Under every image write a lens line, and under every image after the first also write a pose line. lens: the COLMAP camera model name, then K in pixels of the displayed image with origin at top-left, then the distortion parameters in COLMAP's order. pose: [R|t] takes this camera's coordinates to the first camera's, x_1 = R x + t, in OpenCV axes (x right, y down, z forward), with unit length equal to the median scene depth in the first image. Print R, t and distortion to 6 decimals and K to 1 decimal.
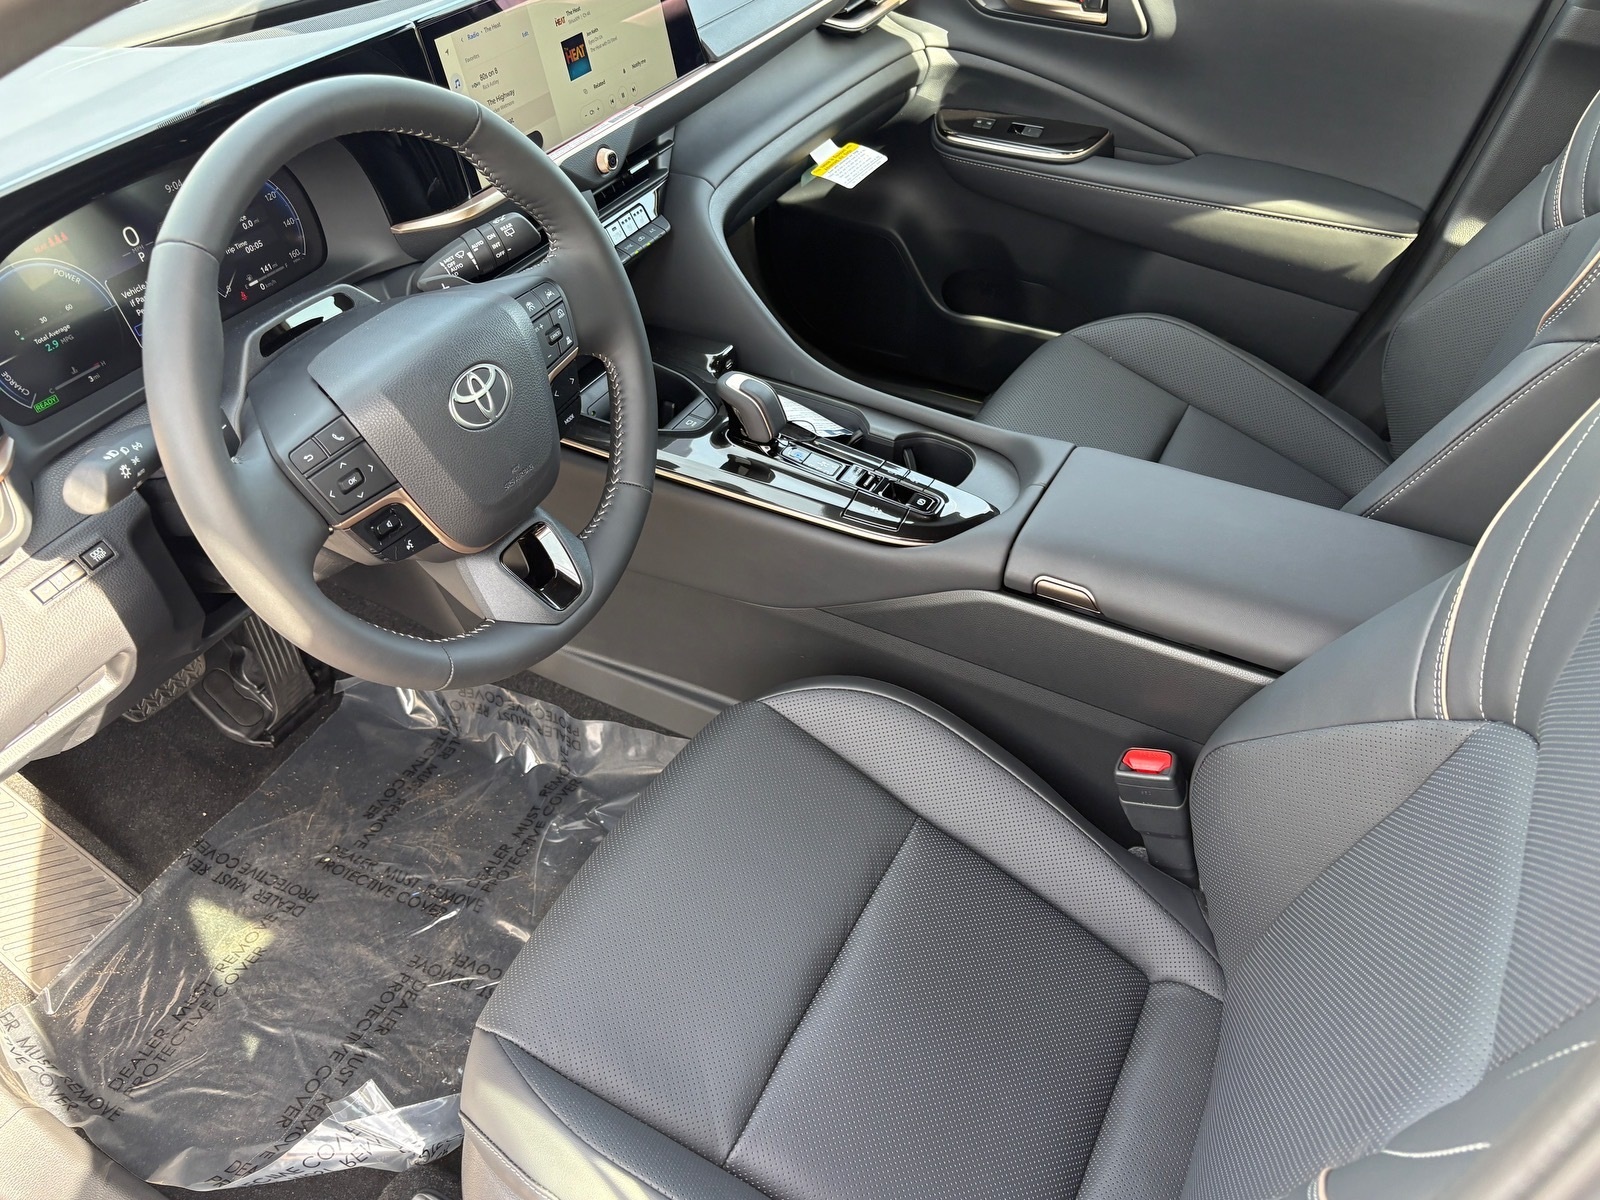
lens RADIAL K [[1280.7, 0, 807.1], [0, 1280.7, 584.5], [0, 0, 1]] dist [0.030155, -0.040748]
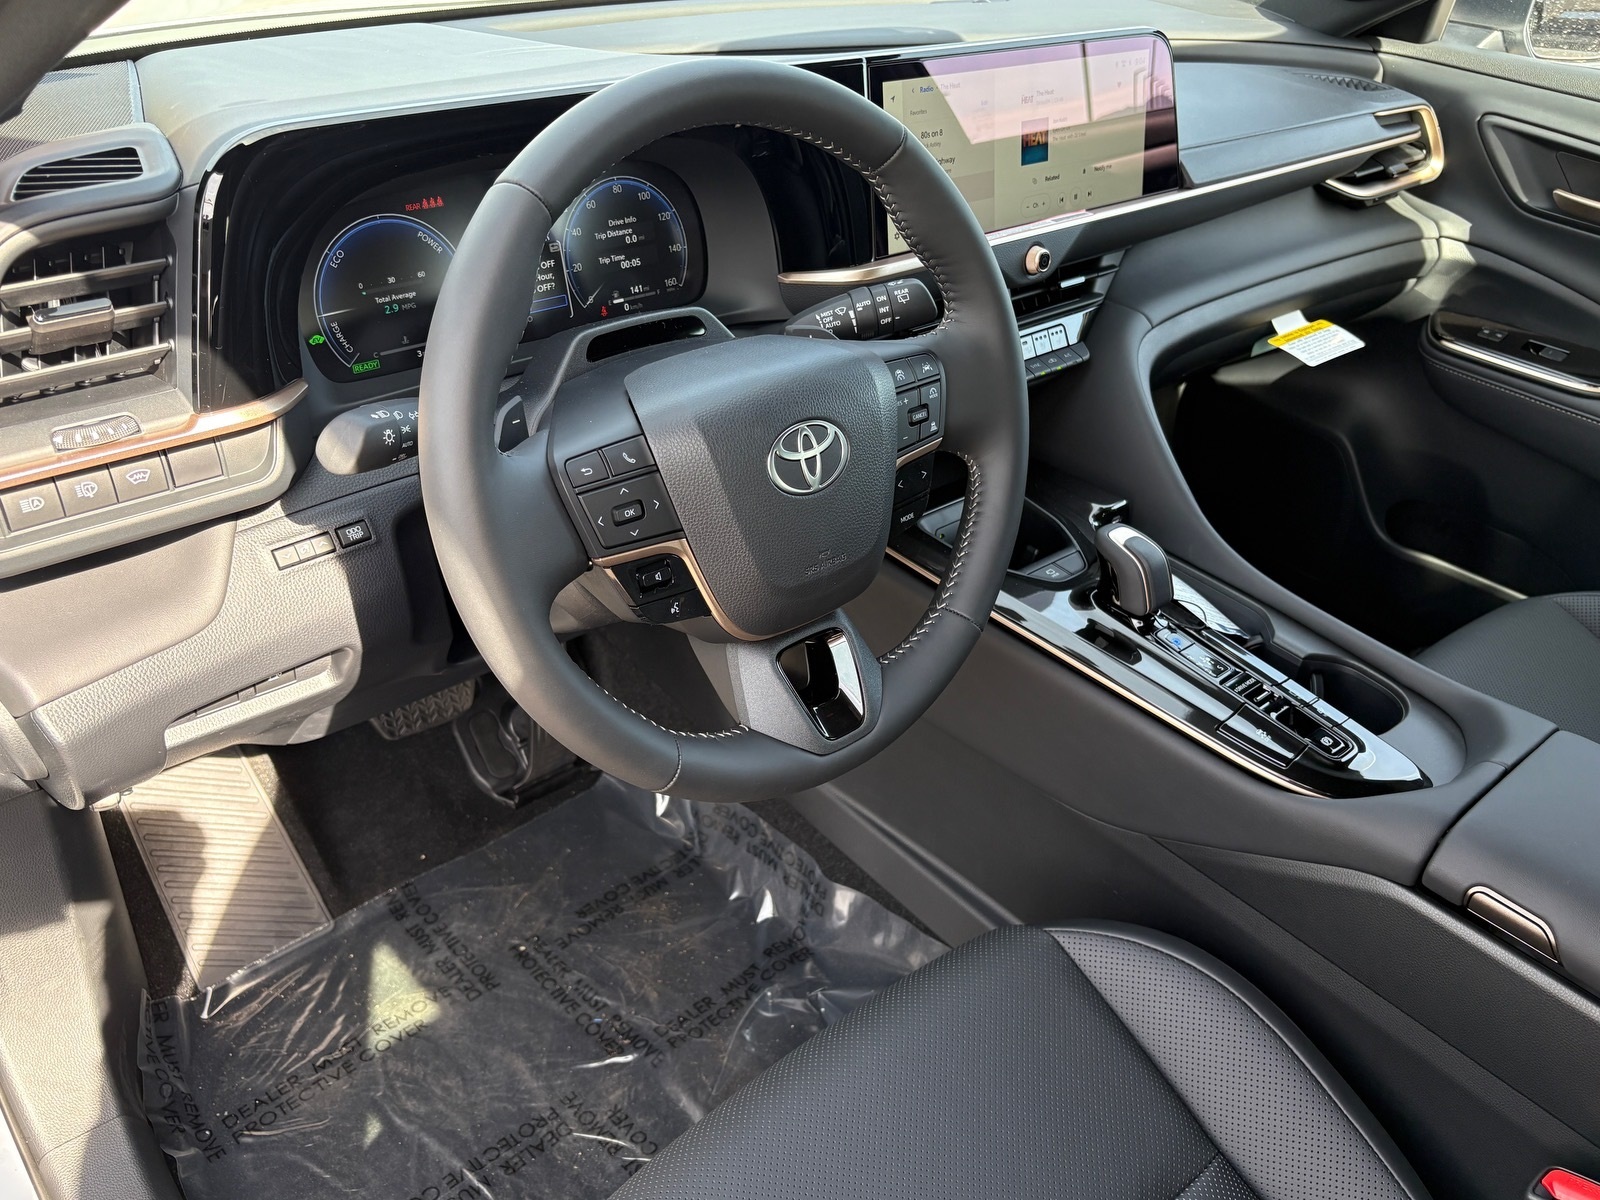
lens RADIAL K [[1280.7, 0, 788.8], [0, 1280.7, 602.6], [0, 0, 1]] dist [0.030155, -0.040748]
pose [[0.927242, 0.245832, -0.282468, -0.010754], [-0.279109, 0.956607, -0.083679, 0.009205], [0.249640, 0.156430, 0.955620, 0.173425]]
